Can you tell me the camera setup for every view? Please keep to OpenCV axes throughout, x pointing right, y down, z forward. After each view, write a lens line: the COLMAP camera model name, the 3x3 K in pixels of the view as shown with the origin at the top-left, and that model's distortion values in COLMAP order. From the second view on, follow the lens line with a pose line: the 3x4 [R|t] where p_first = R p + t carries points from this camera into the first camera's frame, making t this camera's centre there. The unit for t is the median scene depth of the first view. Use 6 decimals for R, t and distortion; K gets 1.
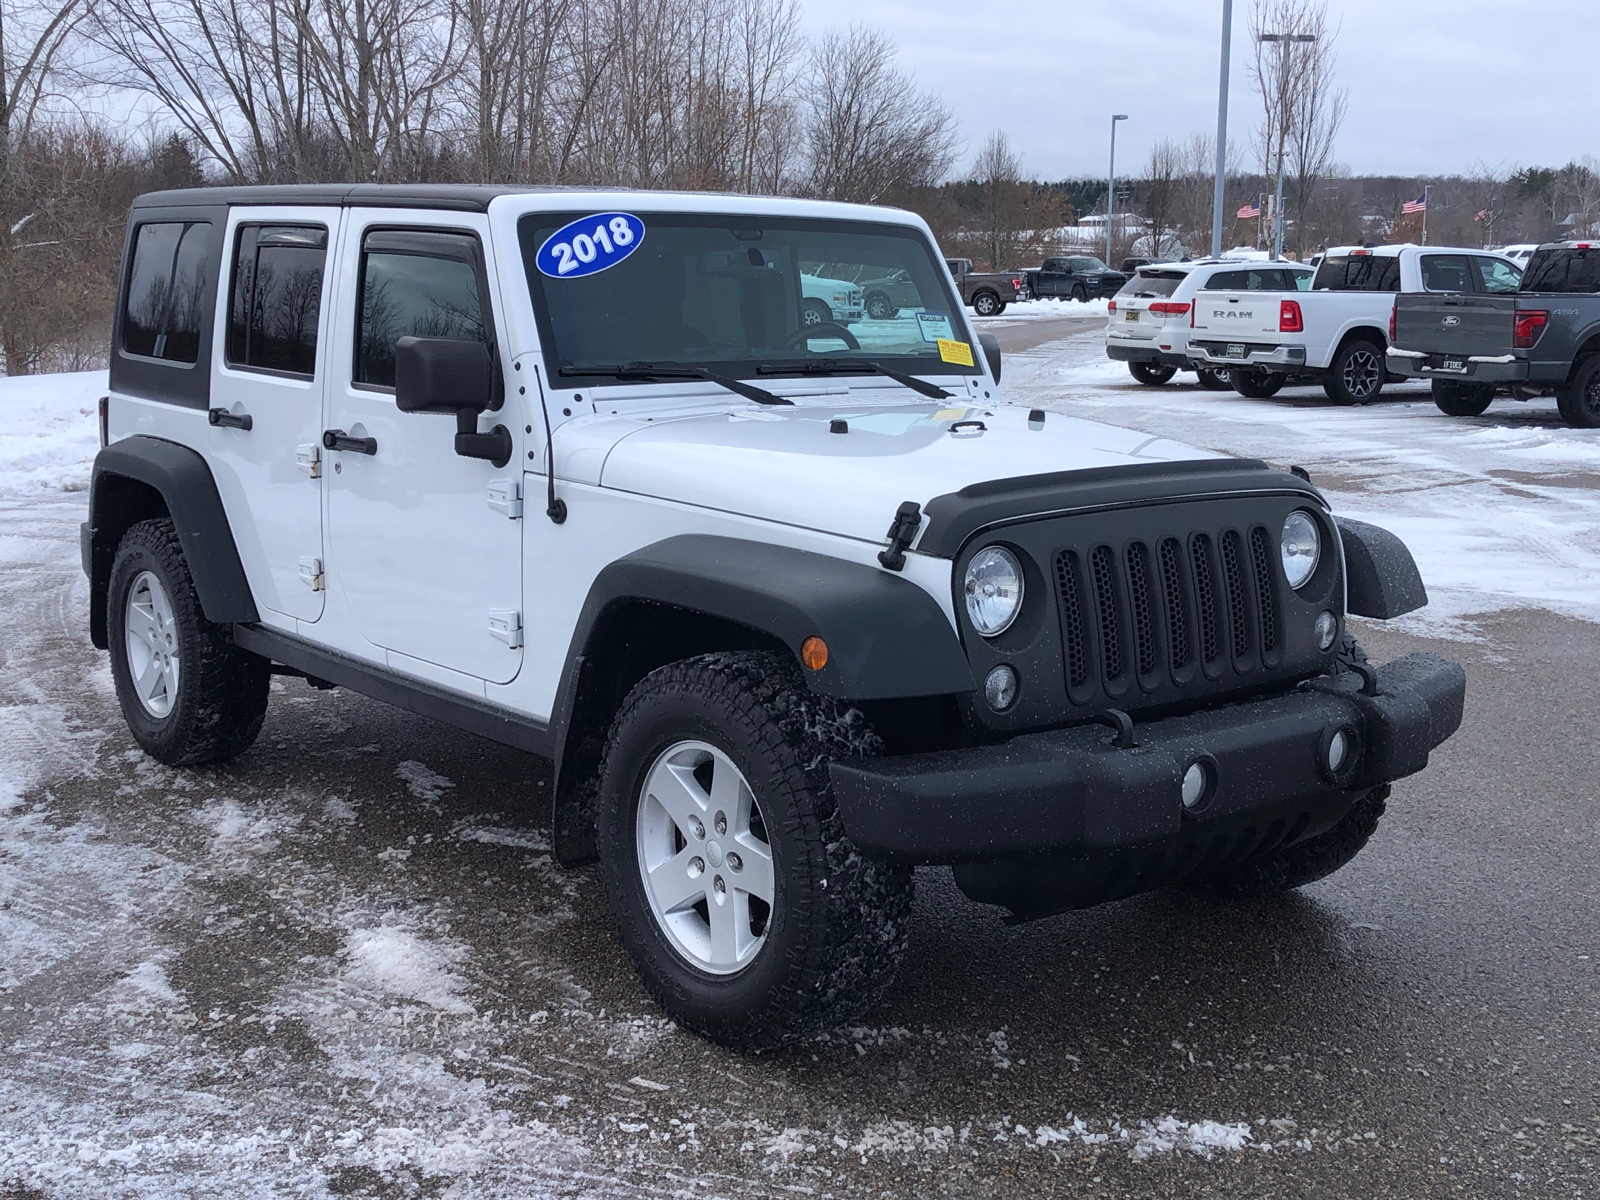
lens RADIAL K [[1905.1, 0, 796.2], [0, 1905.1, 566.8], [0, 0, 1]] dist [0.185304, -0.616749]
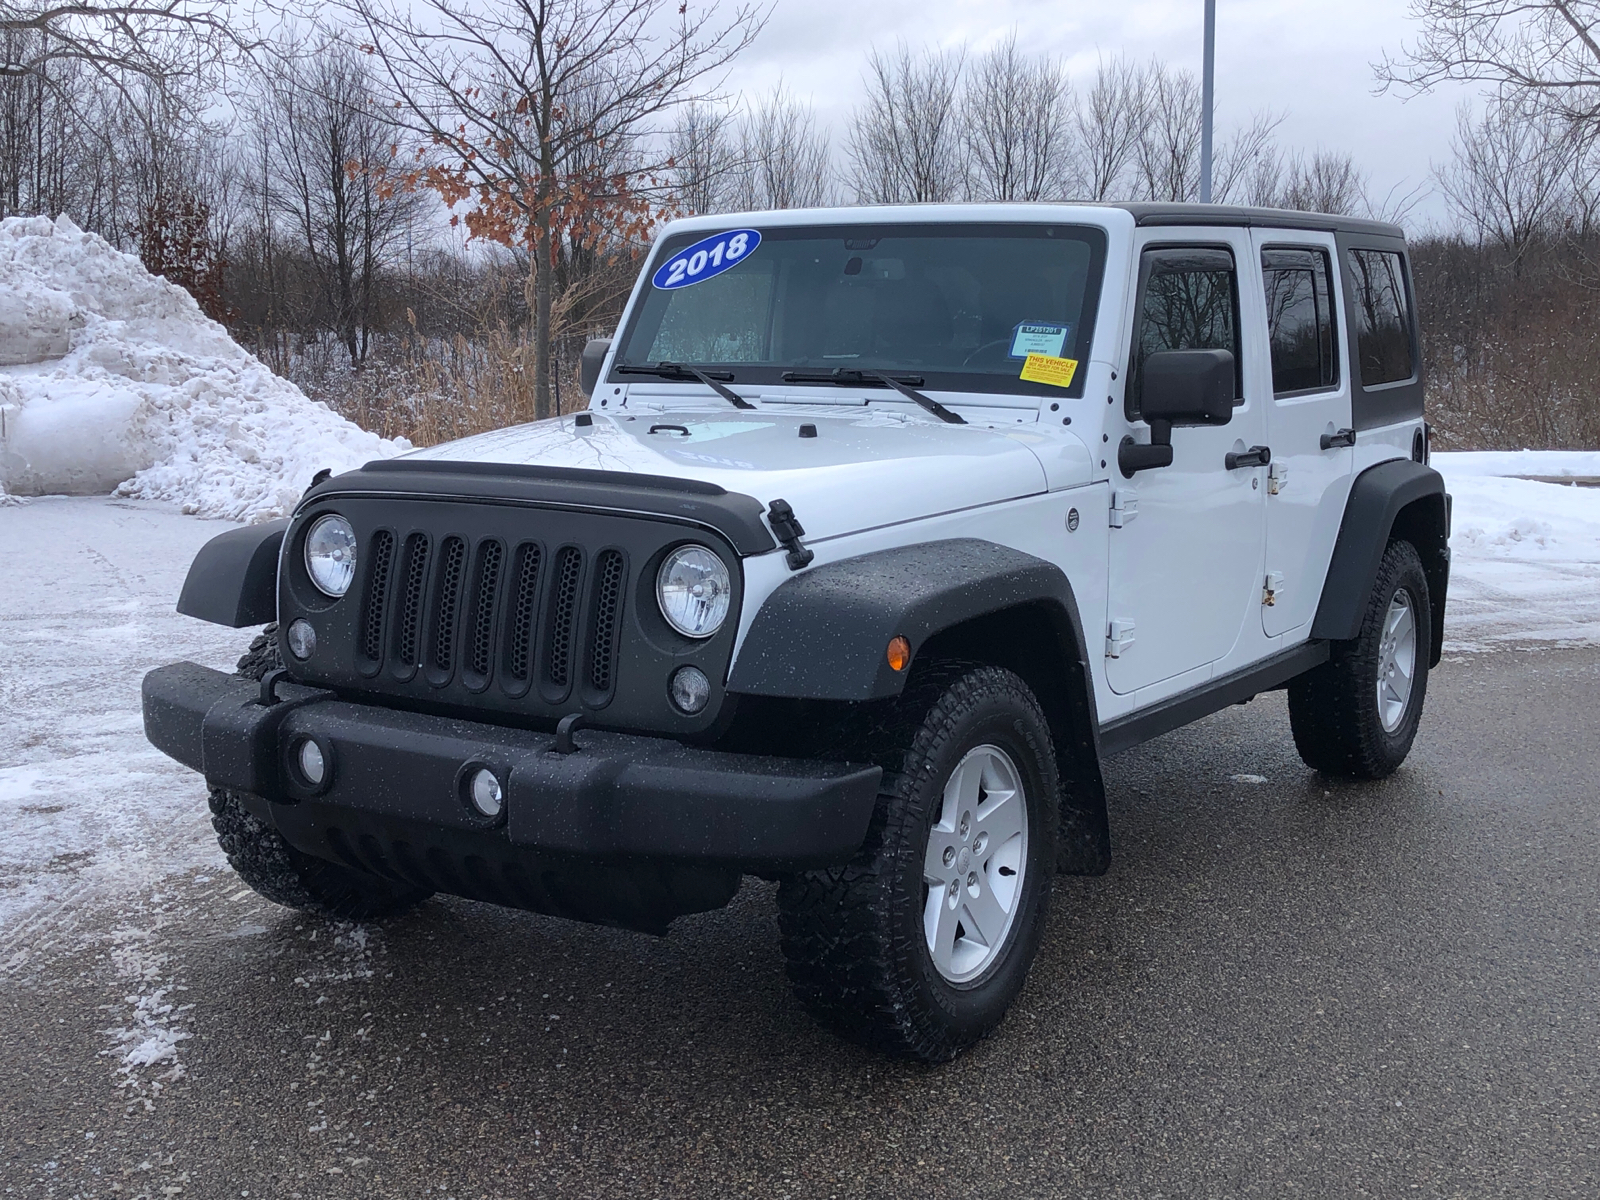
lens RADIAL K [[1905.1, 0, 796.2], [0, 1905.1, 566.8], [0, 0, 1]] dist [0.185304, -0.616749]
pose [[0.312500, 0.115760, -0.942838, 0.994692], [-0.147754, 0.986390, 0.072135, -0.080848], [0.938356, 0.116766, 0.325351, 0.717865]]
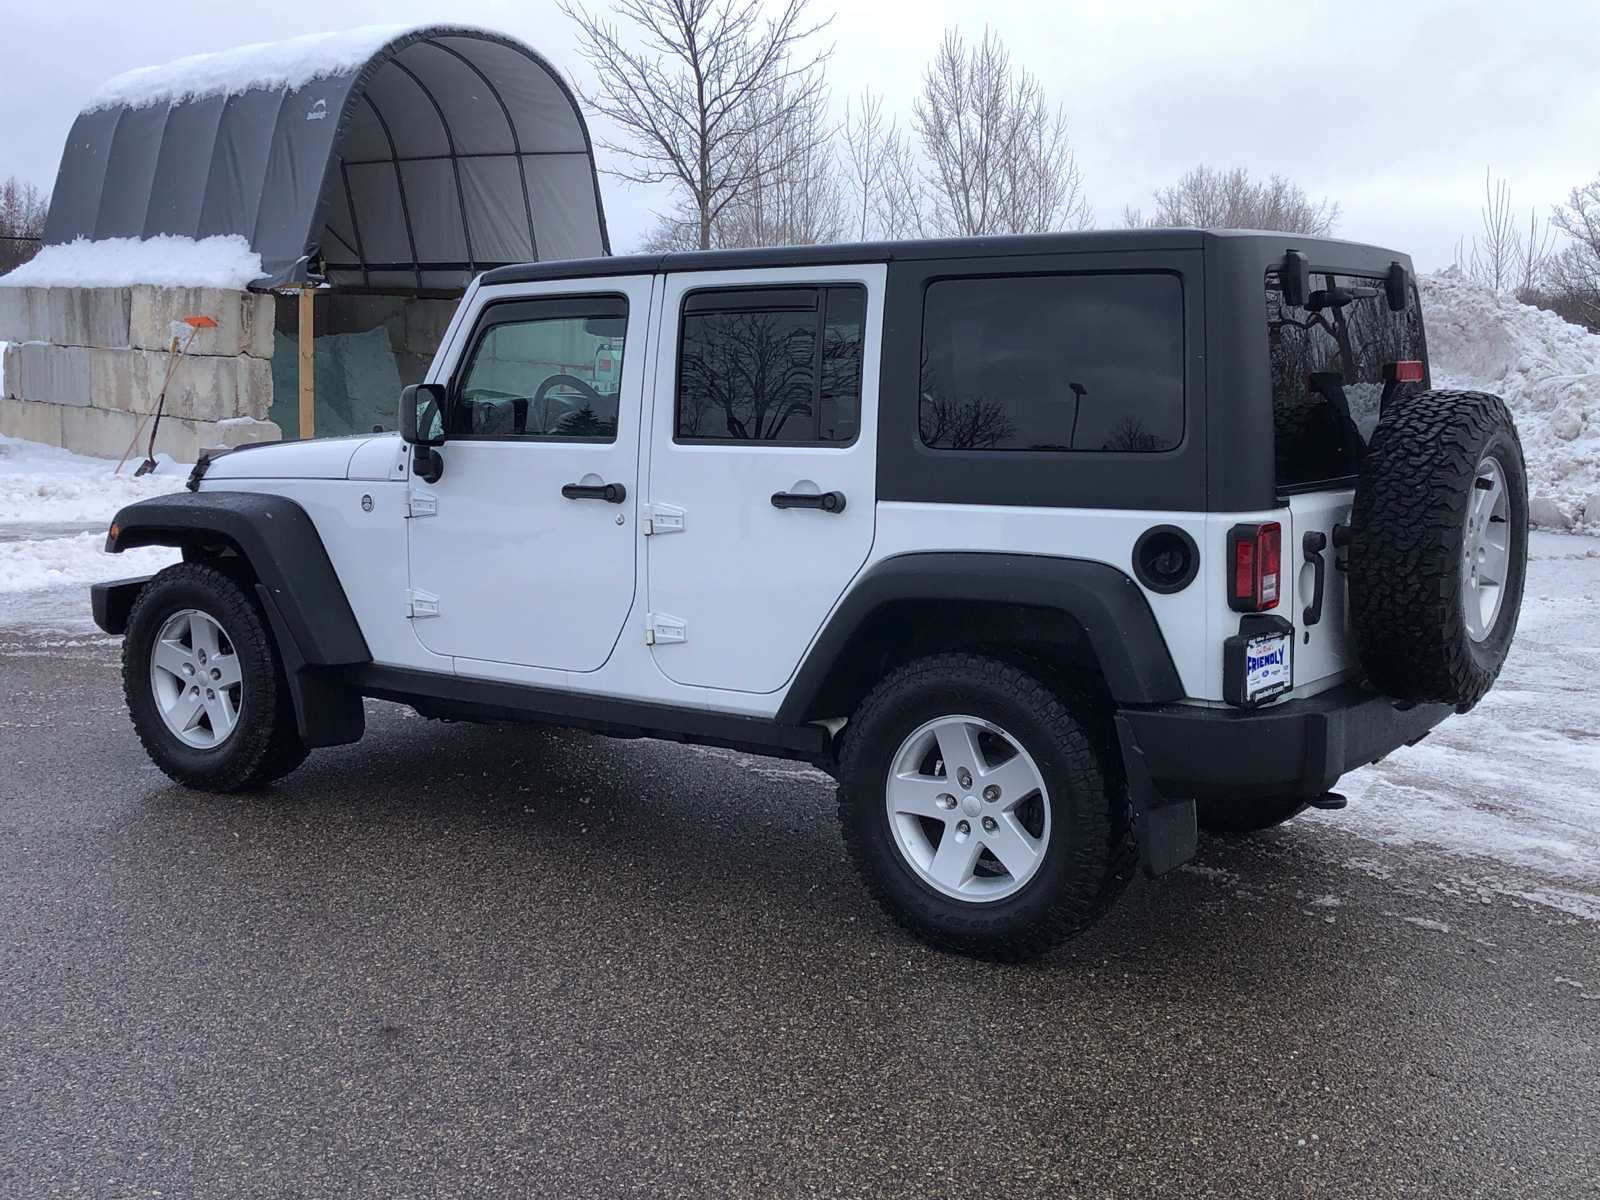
lens RADIAL K [[1905.1, 0, 796.2], [0, 1905.1, 566.8], [0, 0, 1]] dist [0.185304, -0.616749]
pose [[-0.957641, 0.017974, -0.287403, 0.242274], [-0.057925, 0.965626, 0.253399, -0.362522], [0.282078, 0.259313, -0.923682, 2.452708]]
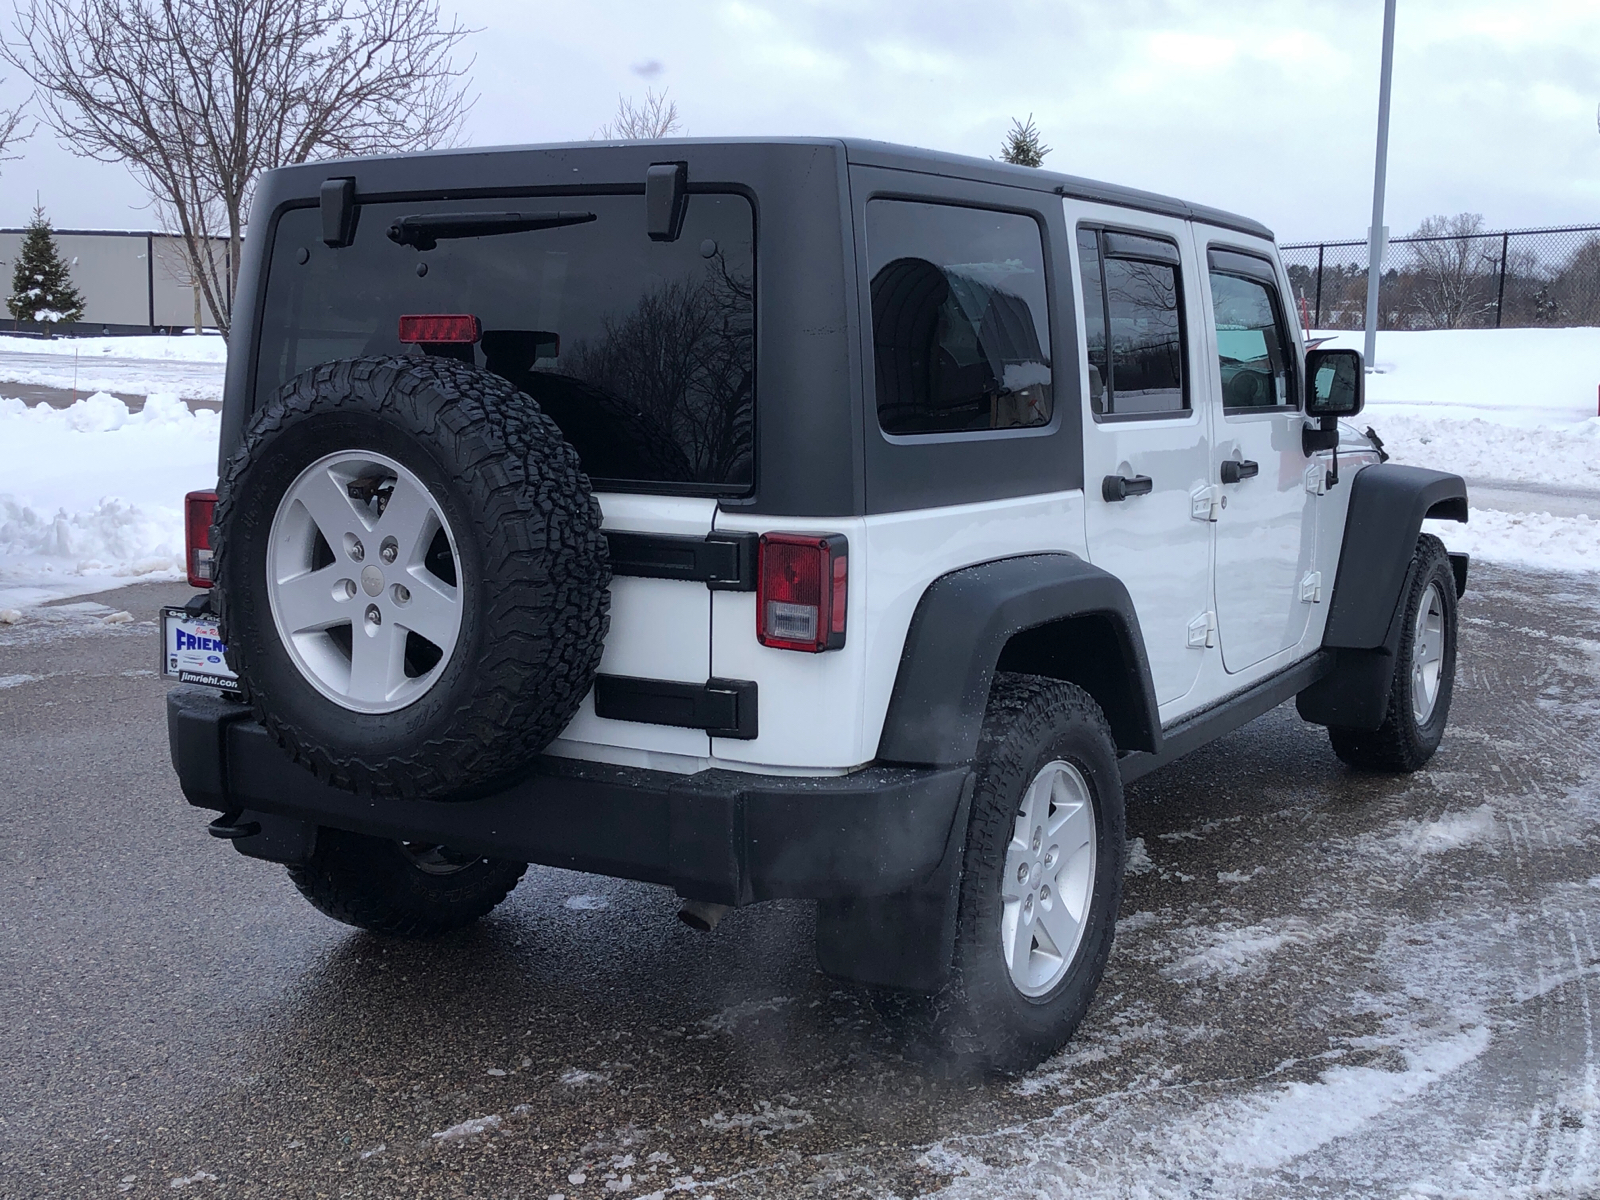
lens RADIAL K [[1905.1, 0, 796.2], [0, 1905.1, 566.8], [0, 0, 1]] dist [0.185304, -0.616749]
pose [[-0.329314, -0.129424, 0.935308, -1.161819], [0.135863, 0.973758, 0.182581, -0.243776], [-0.934395, 0.187200, -0.303088, 1.649173]]
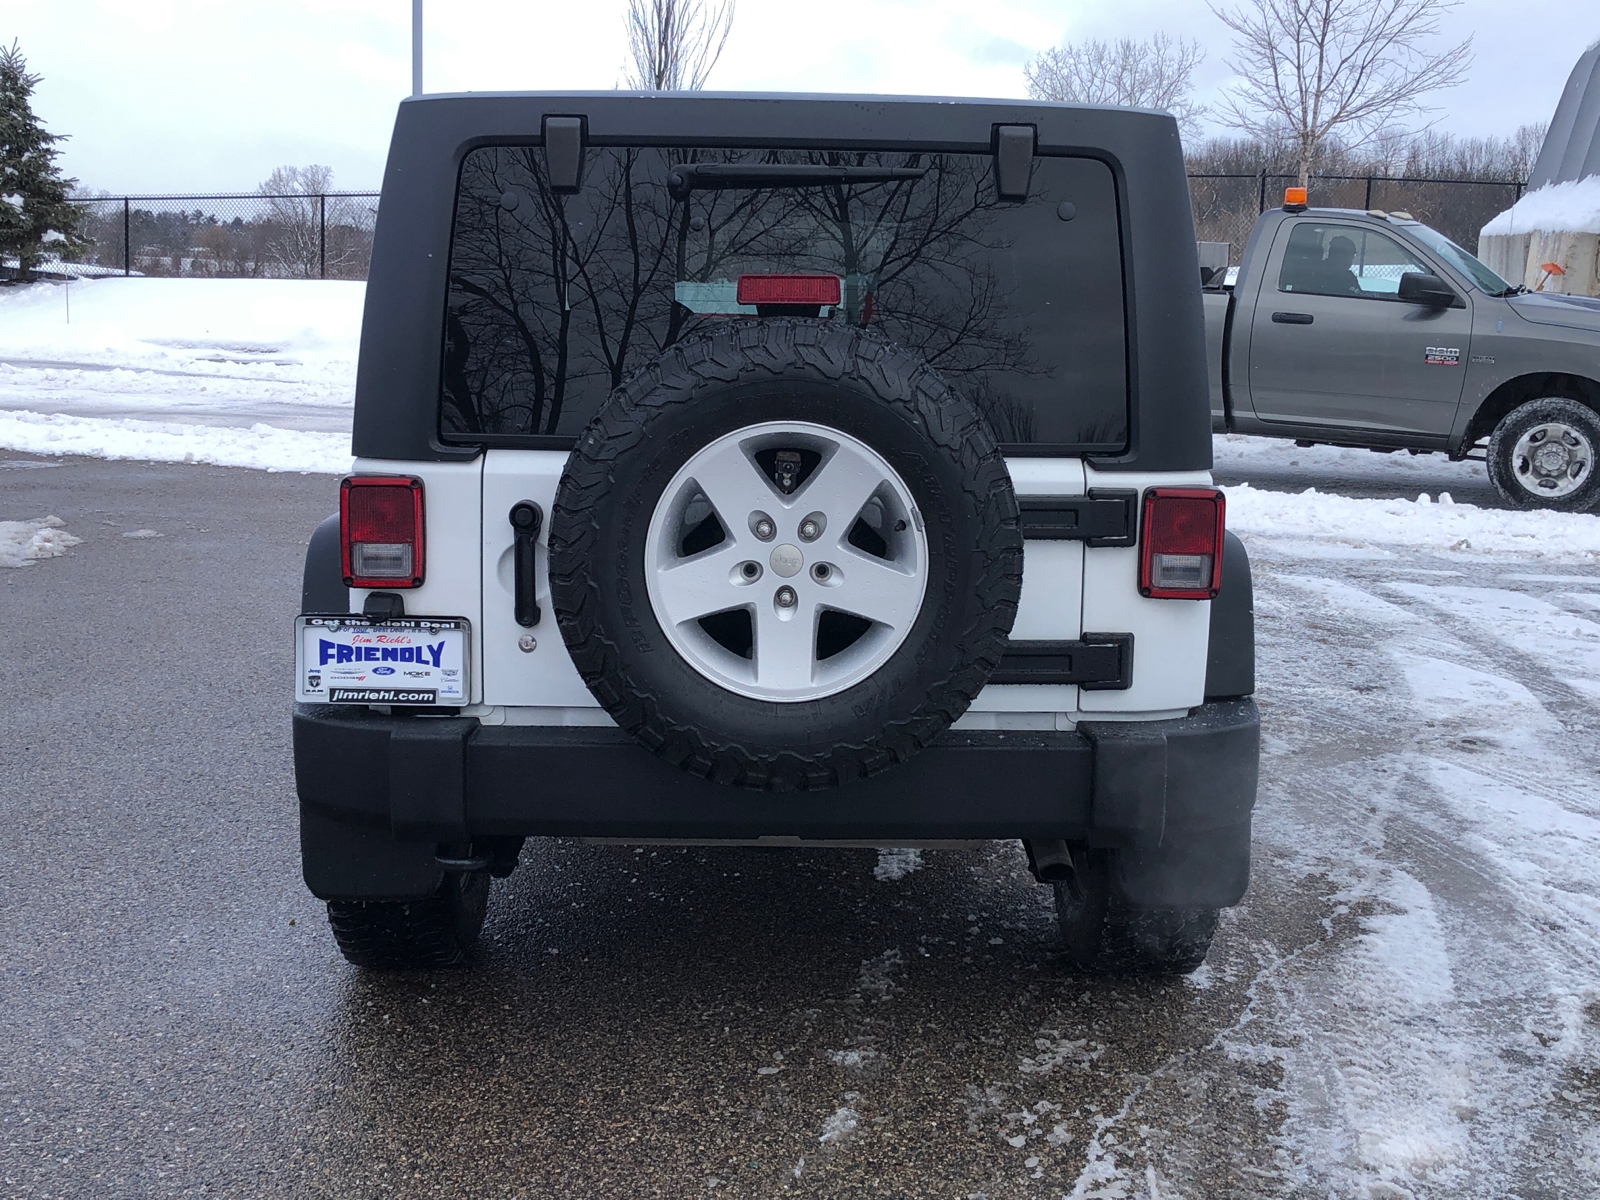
lens RADIAL K [[1905.1, 0, 796.2], [0, 1905.1, 566.8], [0, 0, 1]] dist [0.185304, -0.616749]
pose [[-0.789856, -0.112731, 0.602843, -0.833464], [0.067322, 0.961084, 0.267928, -0.307041], [-0.609586, 0.252209, -0.751529, 2.091806]]
